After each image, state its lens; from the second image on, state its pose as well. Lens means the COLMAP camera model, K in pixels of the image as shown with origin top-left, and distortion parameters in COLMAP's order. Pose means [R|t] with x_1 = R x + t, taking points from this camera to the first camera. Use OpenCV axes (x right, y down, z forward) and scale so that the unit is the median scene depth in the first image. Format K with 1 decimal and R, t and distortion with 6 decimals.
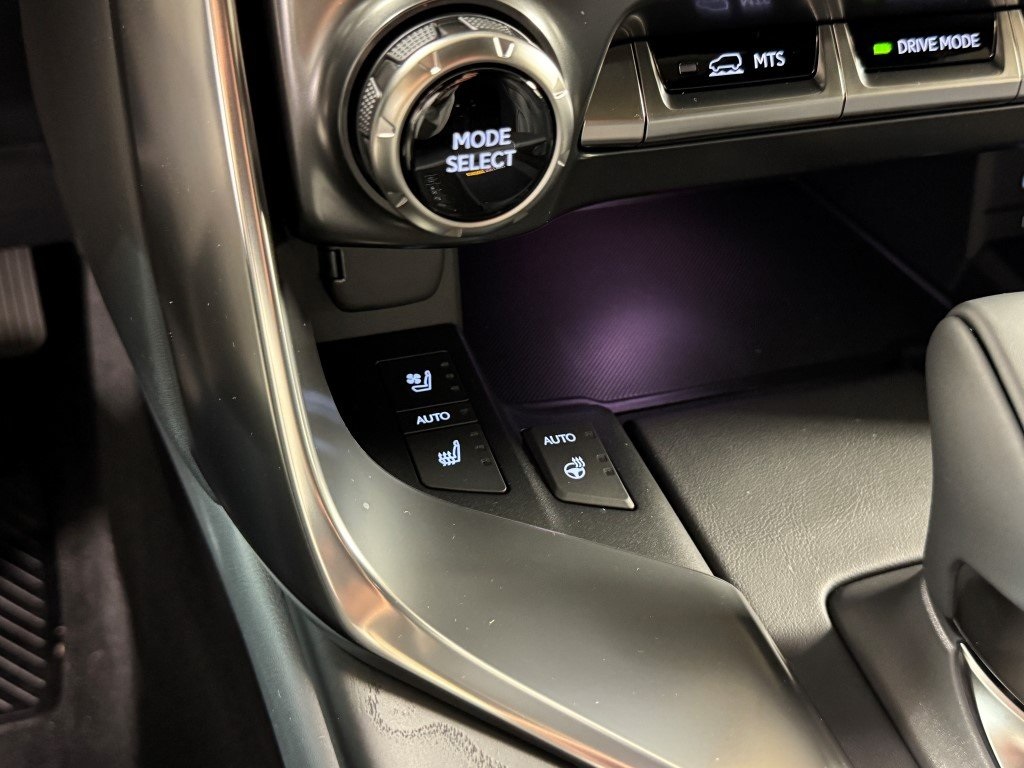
lens RADIAL K [[1139.4, 0, 516.9], [0, 1139.4, 387.7], [0, 0, 1]] dist [0.096854, 0.000000]
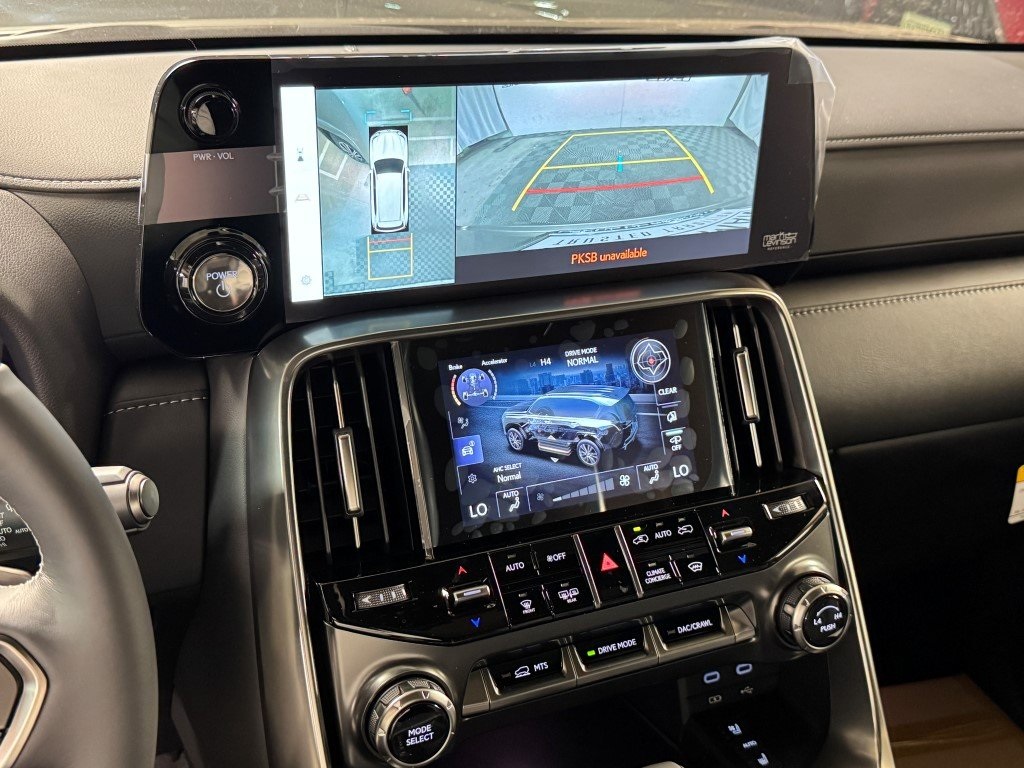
lens RADIAL K [[1139.4, 0, 507.0], [0, 1139.4, 381.0], [0, 0, 1]] dist [0.096854, 0.000000]
pose [[0.994591, -0.085170, 0.059452, 0.064534], [0.100007, 0.939839, -0.326650, -0.079957], [-0.028054, 0.330829, 0.943274, -1.407913]]
